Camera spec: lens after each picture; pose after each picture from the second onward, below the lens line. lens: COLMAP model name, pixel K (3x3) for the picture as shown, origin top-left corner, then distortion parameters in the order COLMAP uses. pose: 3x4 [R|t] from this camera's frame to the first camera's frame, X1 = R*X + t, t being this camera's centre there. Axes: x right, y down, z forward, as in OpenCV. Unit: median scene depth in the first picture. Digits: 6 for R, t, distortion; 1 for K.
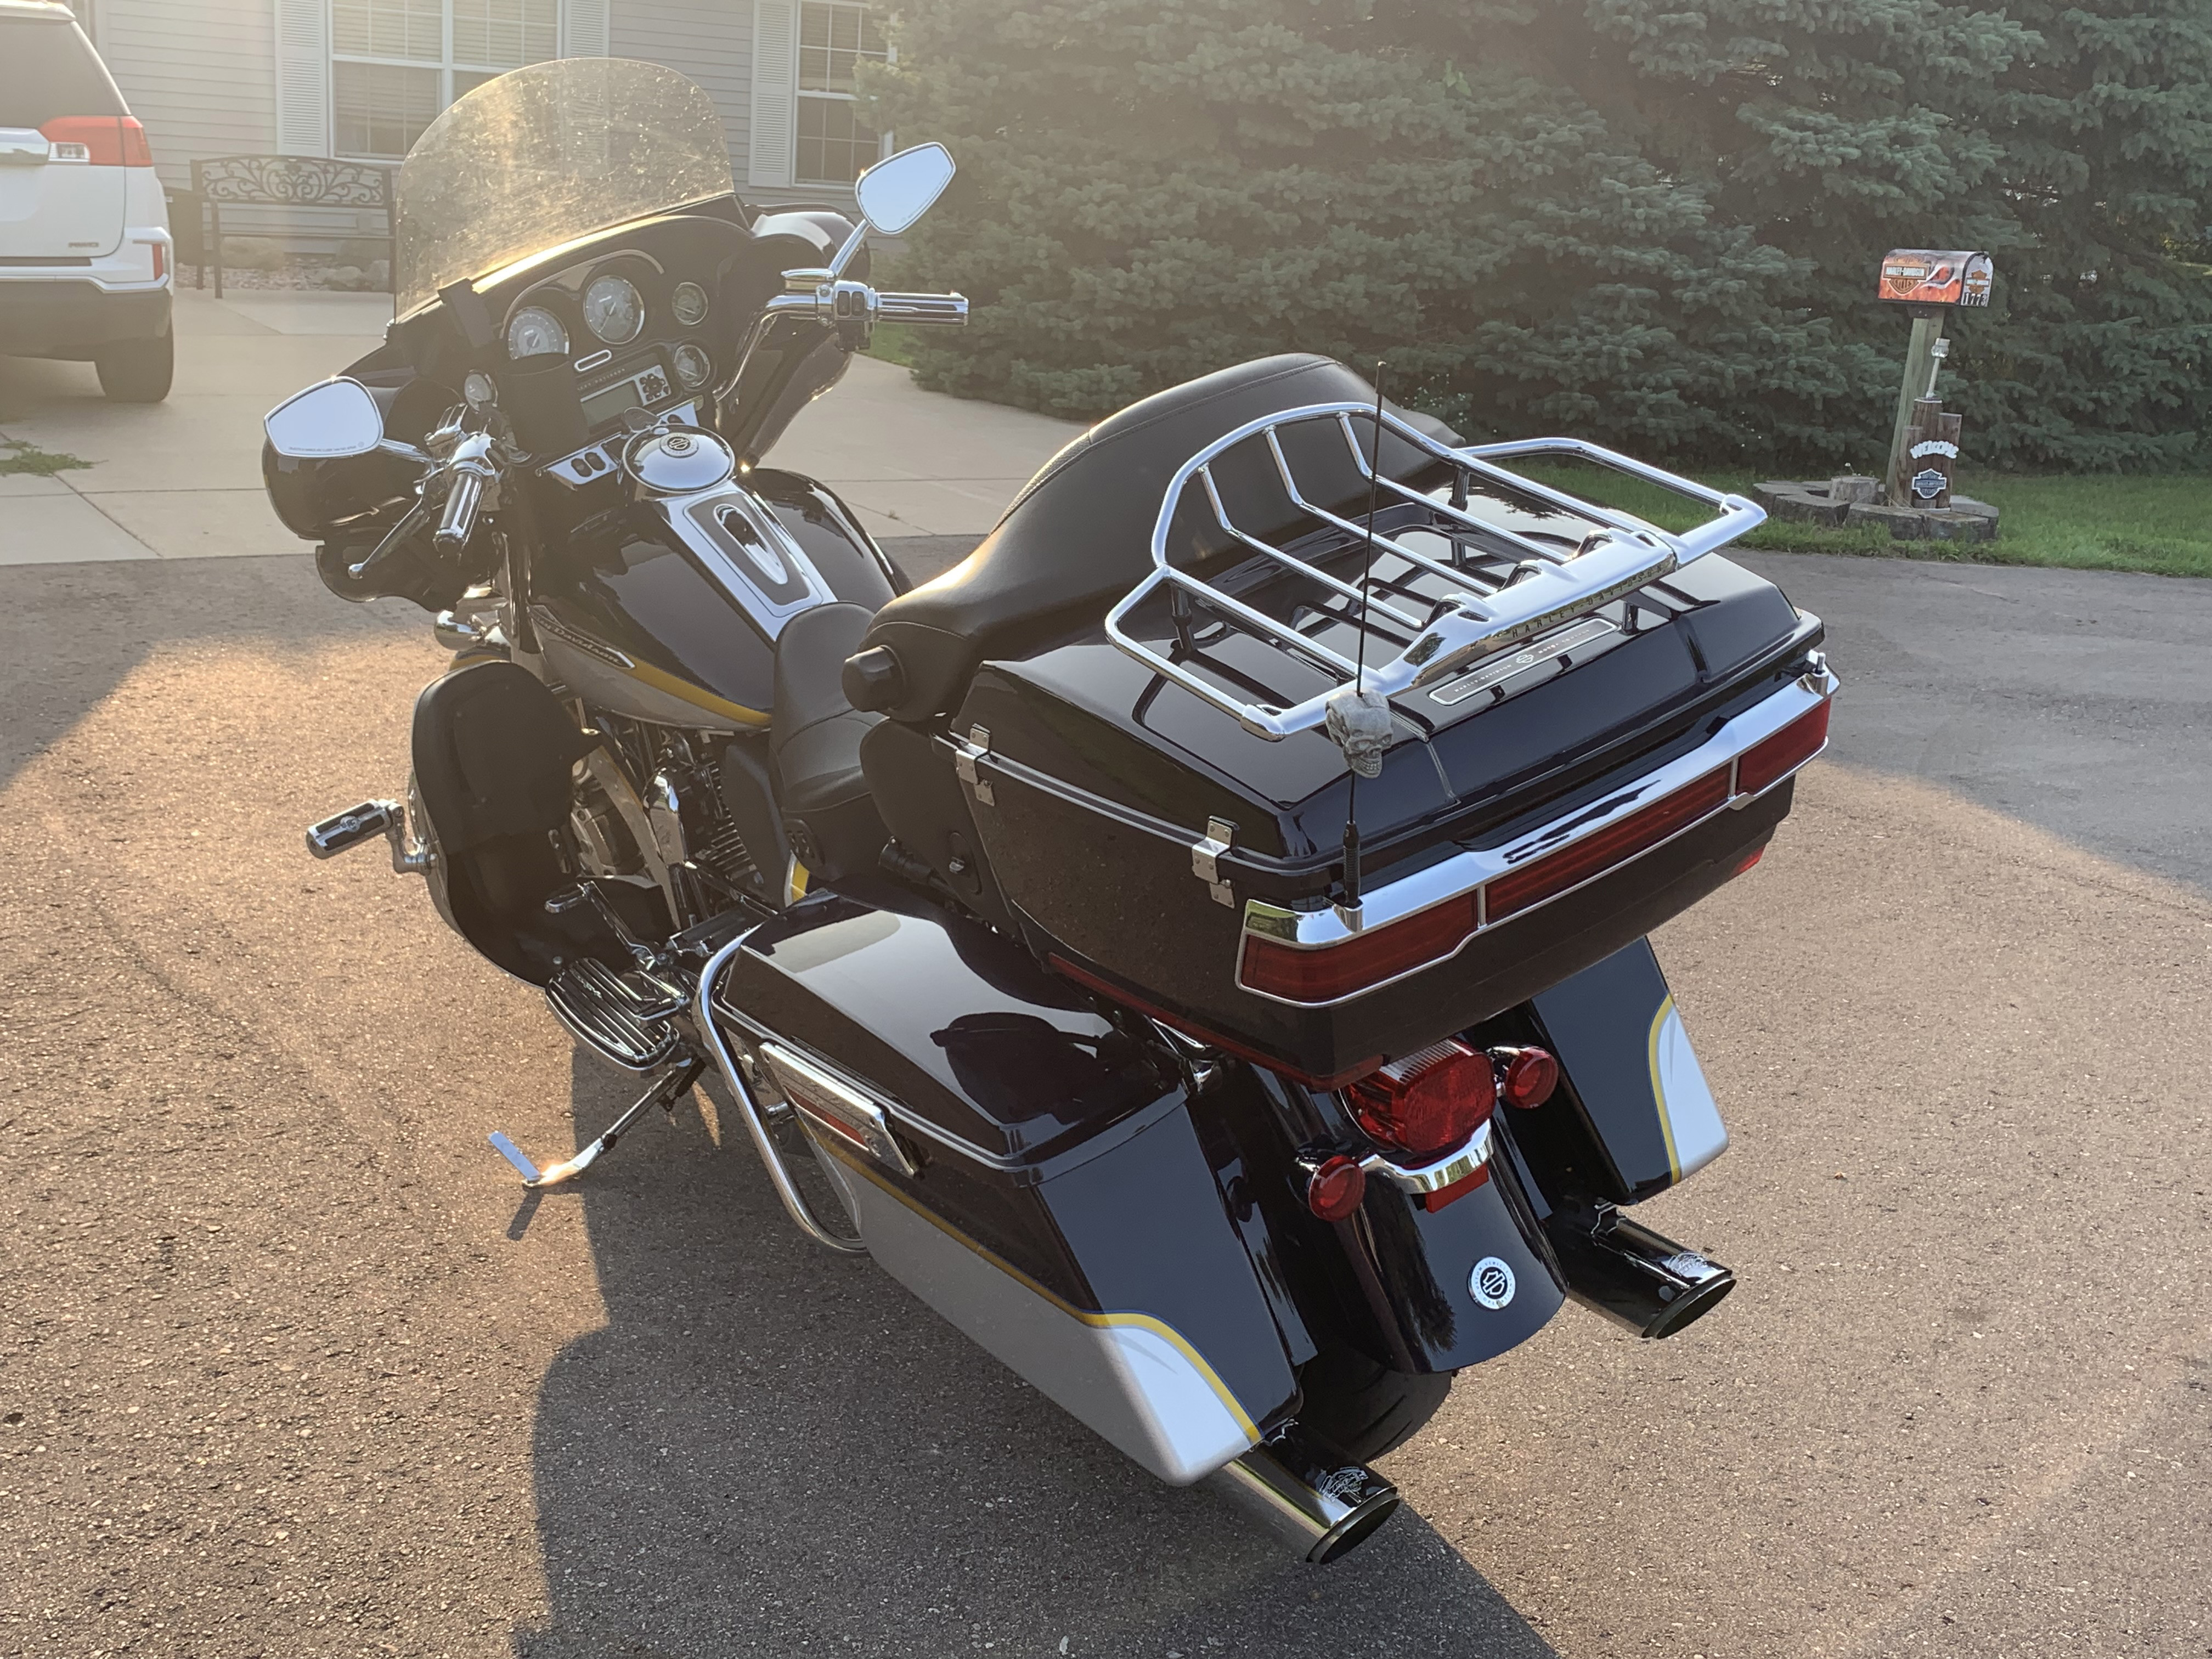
lens RADIAL K [[2357.6, 0, 1106.0], [0, 2357.6, 829.5], [0, 0, 1]] dist [-0.123367, 0.132040]
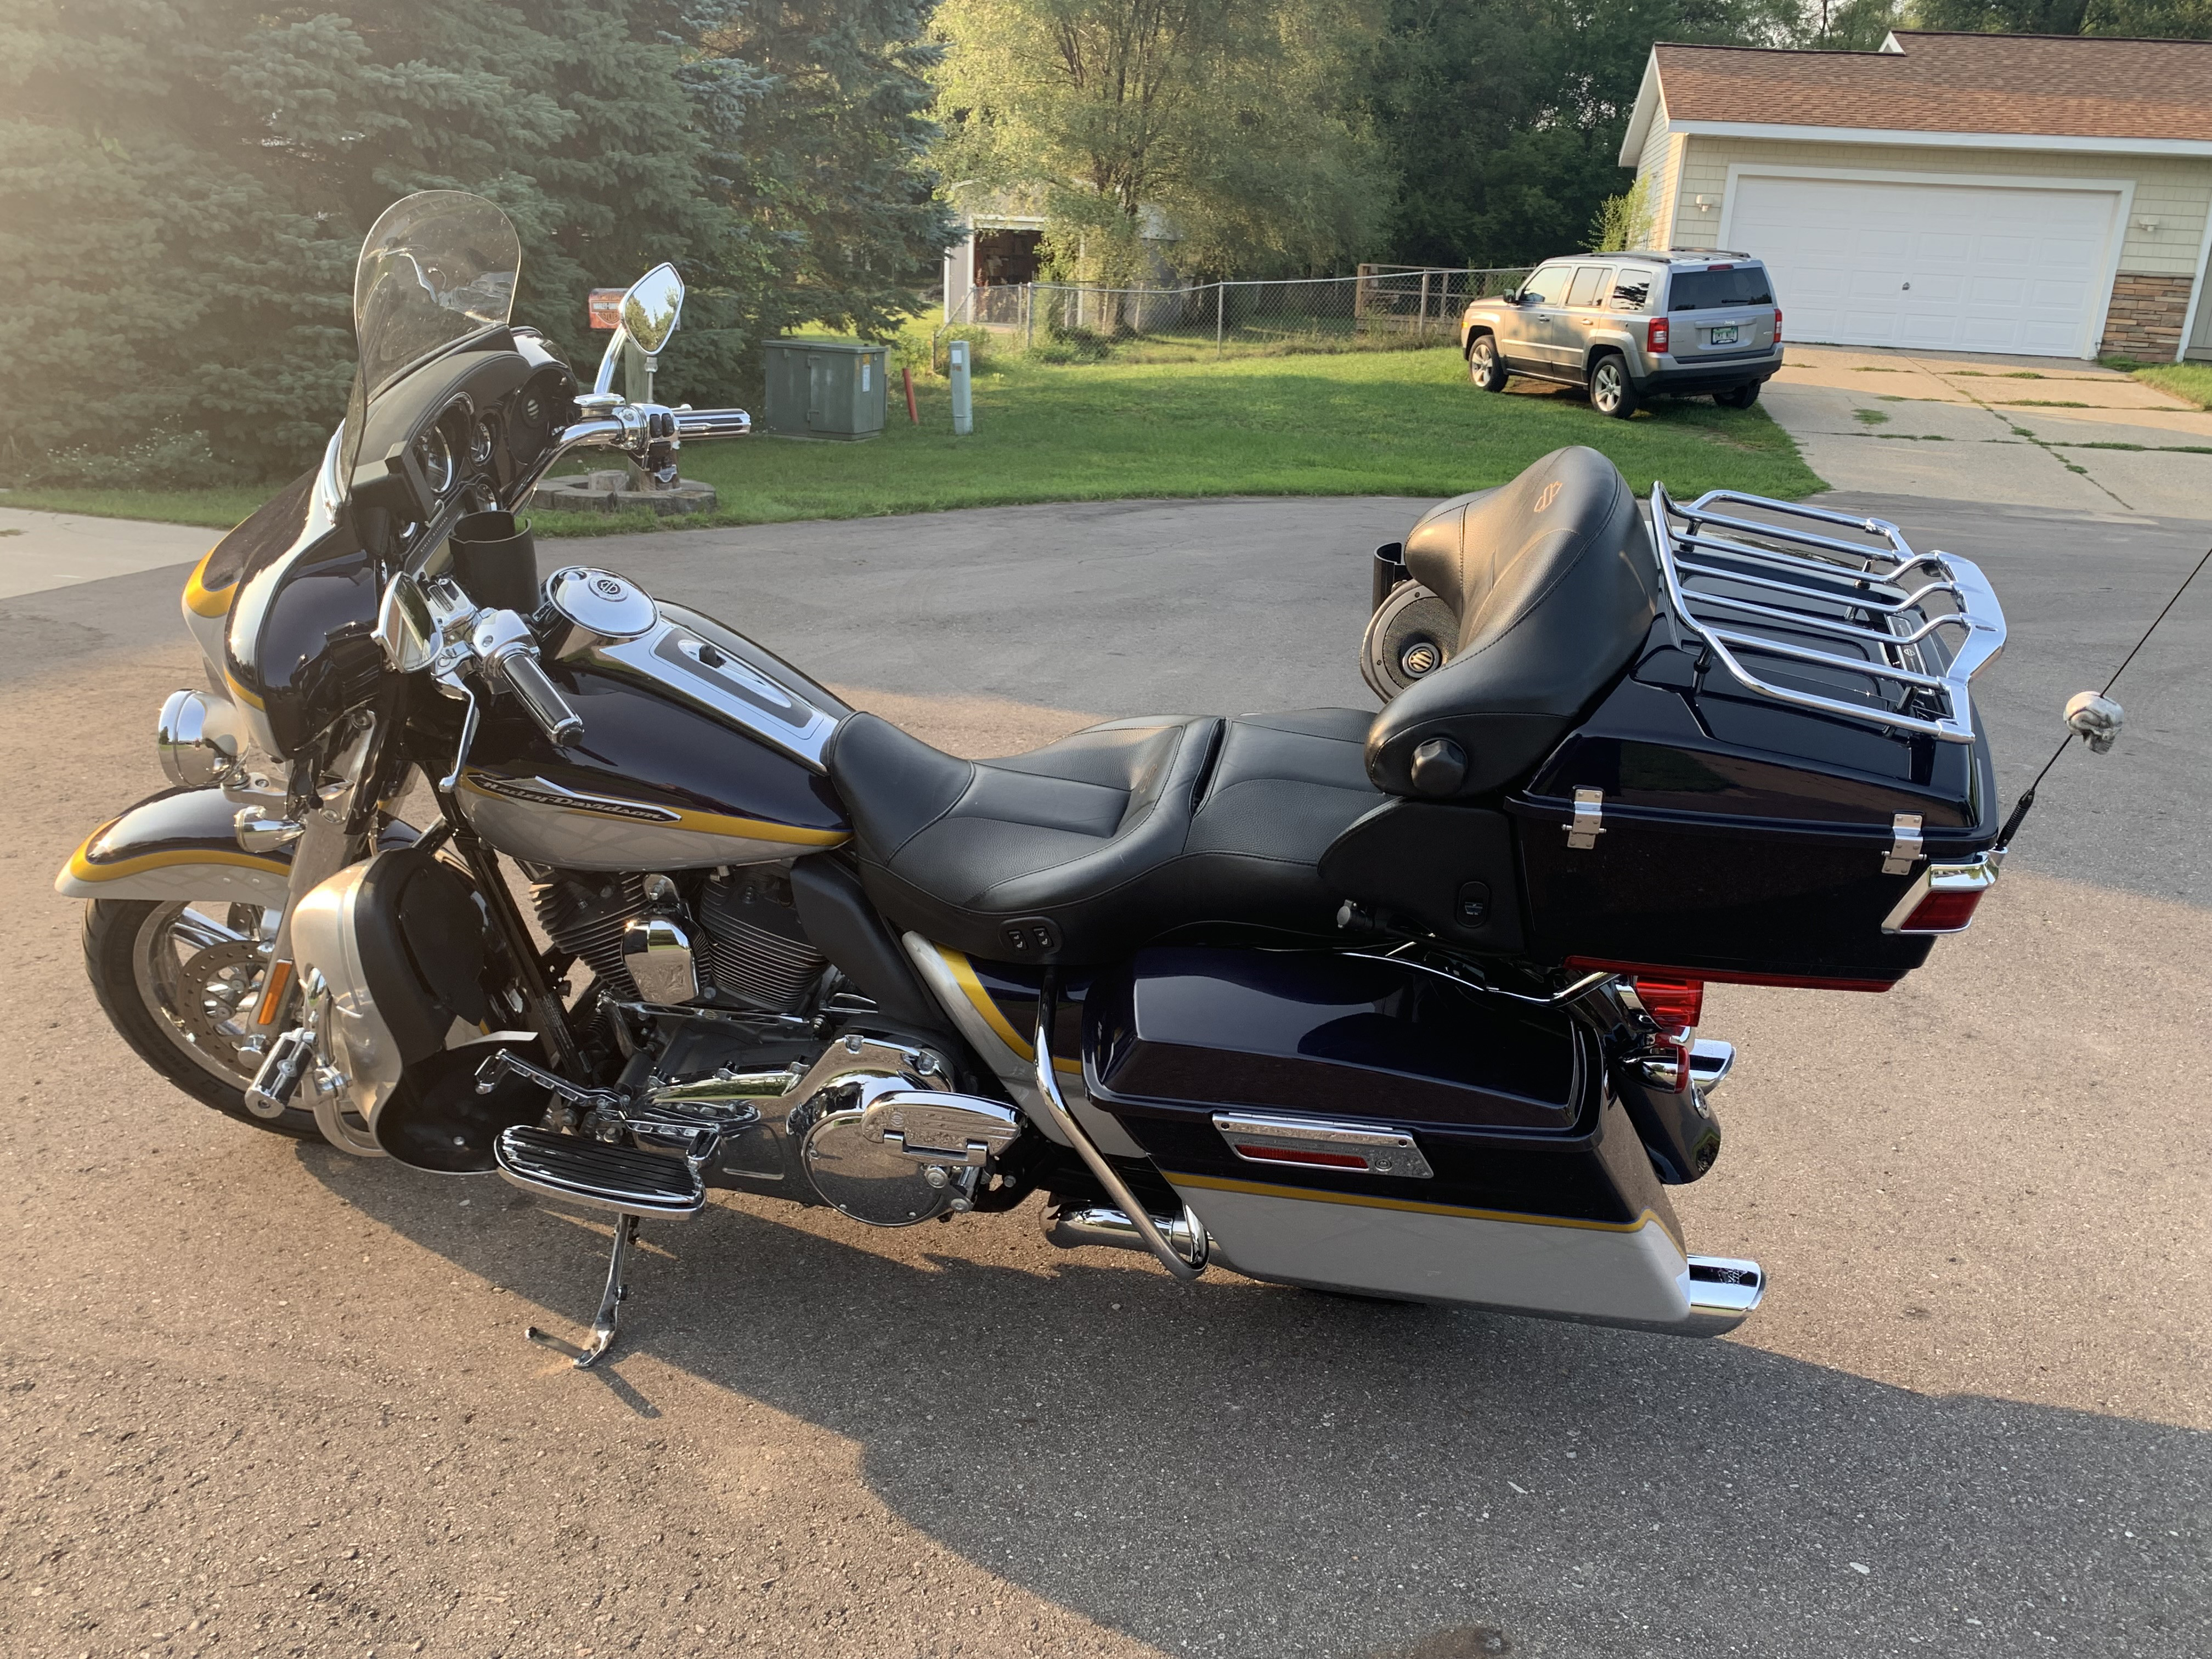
lens RADIAL K [[1776.7, 0, 1106.0], [0, 1776.7, 829.5], [0, 0, 1]] dist [-0.039726, 0.013489]
pose [[0.726287, -0.220199, 0.651168, -0.124968], [0.178748, 0.975214, 0.130410, -0.028983], [-0.663744, 0.021680, 0.747646, 0.071261]]
